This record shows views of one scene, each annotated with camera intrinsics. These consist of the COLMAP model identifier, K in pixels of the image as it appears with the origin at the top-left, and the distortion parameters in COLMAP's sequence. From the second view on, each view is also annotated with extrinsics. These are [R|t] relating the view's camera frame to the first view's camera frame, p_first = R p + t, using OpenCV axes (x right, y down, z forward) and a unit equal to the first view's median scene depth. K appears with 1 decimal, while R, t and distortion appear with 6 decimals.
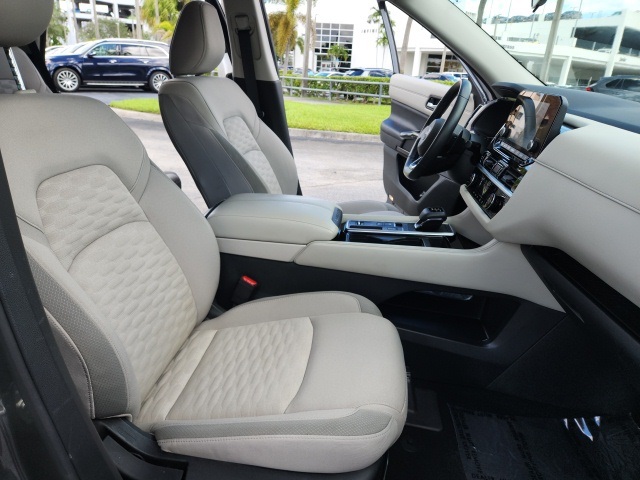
lens RADIAL K [[428.4, 0, 313.8], [0, 428.4, 242.9], [0, 0, 1]] dist [0.050030, -0.043569]
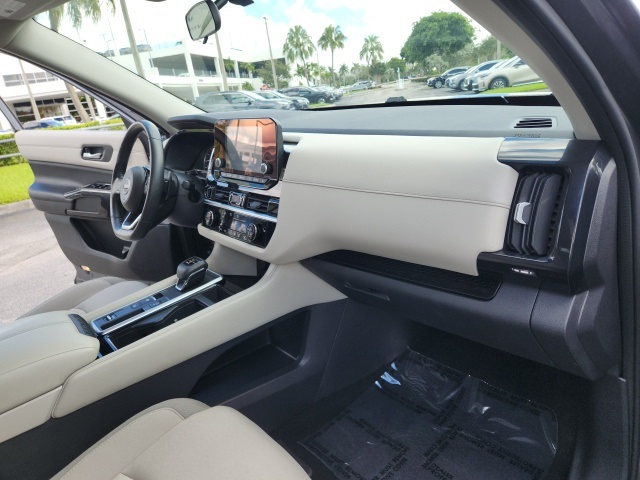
lens RADIAL K [[428.4, 0, 316.8], [0, 428.4, 237.1], [0, 0, 1]] dist [0.050030, -0.043569]
pose [[0.655921, -0.372382, 0.656581, -0.111356], [0.422560, 0.901916, 0.089388, -0.093864], [-0.625468, 0.218814, 0.748940, 0.163313]]
